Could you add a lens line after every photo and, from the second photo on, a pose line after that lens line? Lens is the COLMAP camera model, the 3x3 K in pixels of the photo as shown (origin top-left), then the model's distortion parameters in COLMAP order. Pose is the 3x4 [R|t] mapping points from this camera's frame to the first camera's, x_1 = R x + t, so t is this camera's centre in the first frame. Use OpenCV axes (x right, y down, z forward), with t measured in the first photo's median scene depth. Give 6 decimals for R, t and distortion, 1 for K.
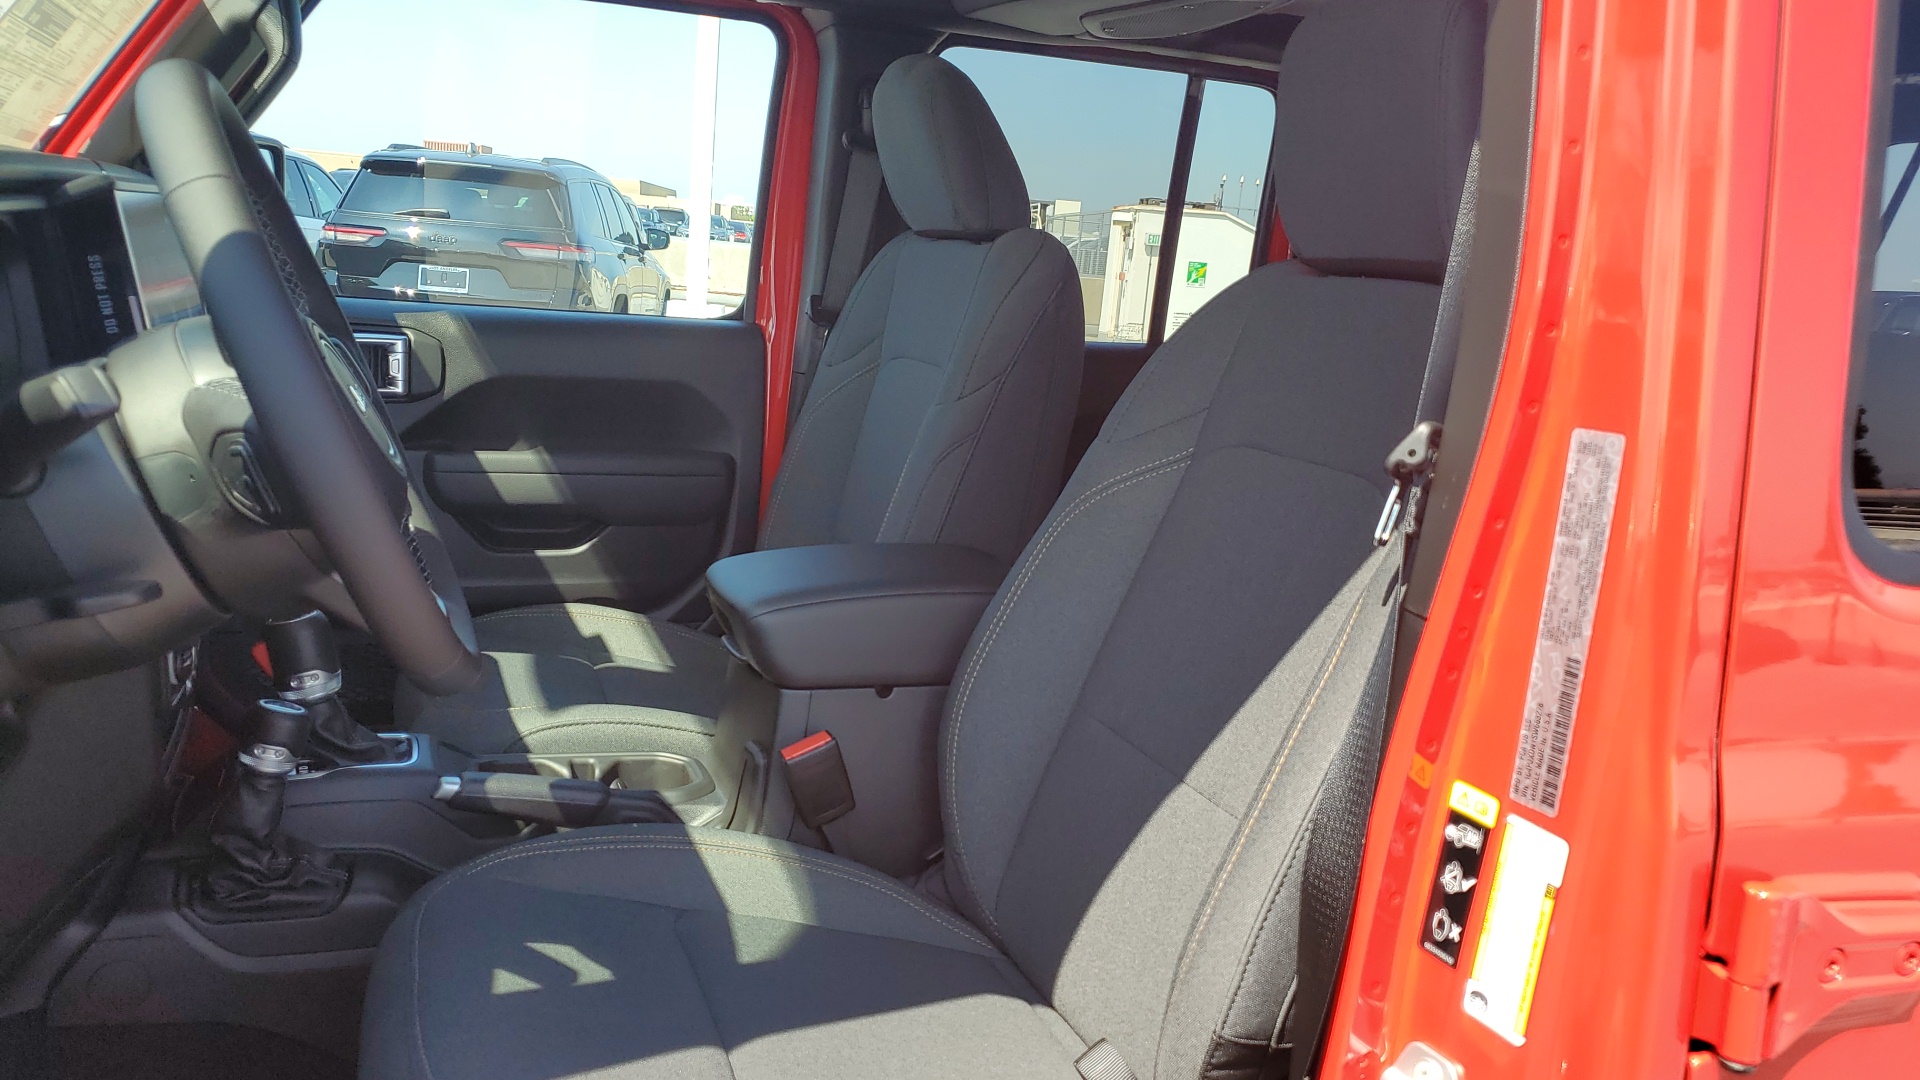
lens RADIAL K [[1544.2, 0, 979.0], [0, 1544.2, 471.2], [0, 0, 1]] dist [0.036087, -0.055727]
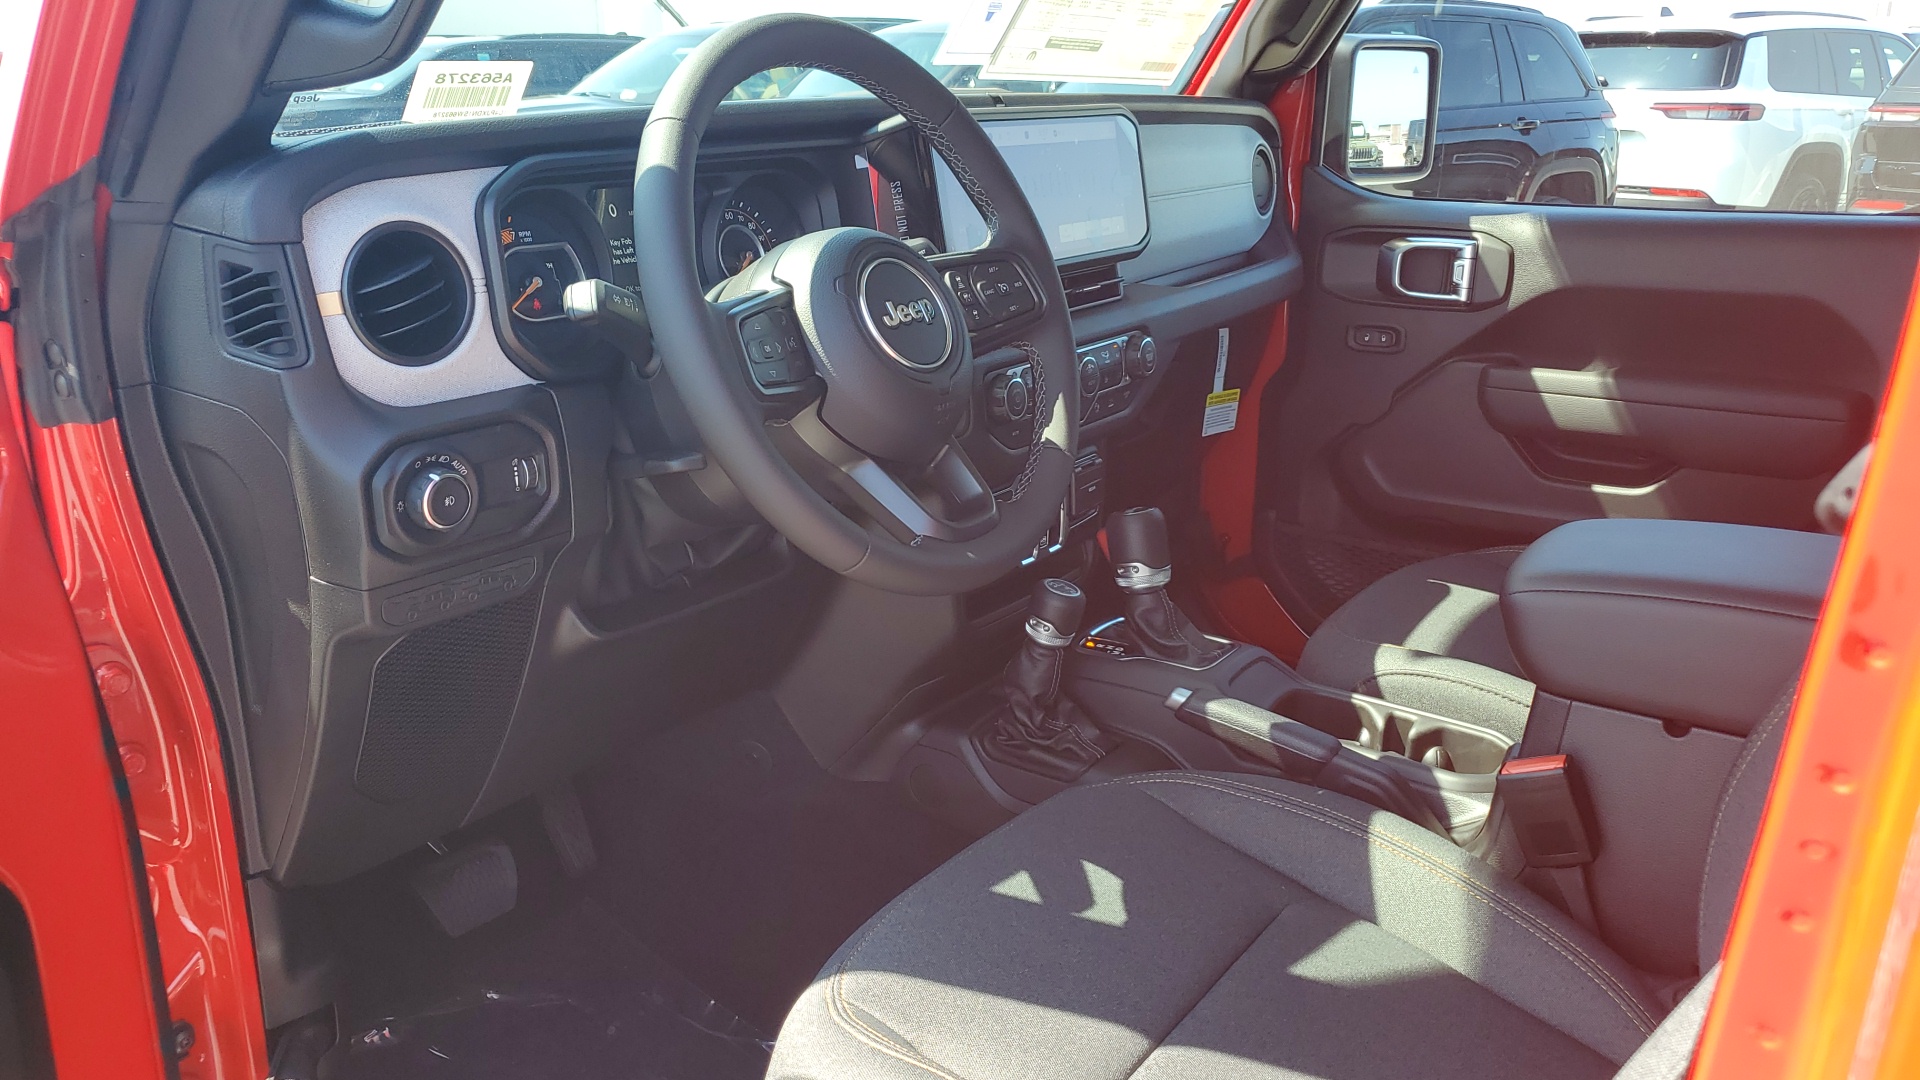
lens RADIAL K [[1544.2, 0, 956.2], [0, 1544.2, 480.8], [0, 0, 1]] dist [0.036087, -0.055727]
pose [[0.529087, 0.131457, -0.838323, 0.407504], [-0.067628, 0.991317, 0.112766, -0.040757], [0.845868, -0.002970, 0.533384, 0.340642]]
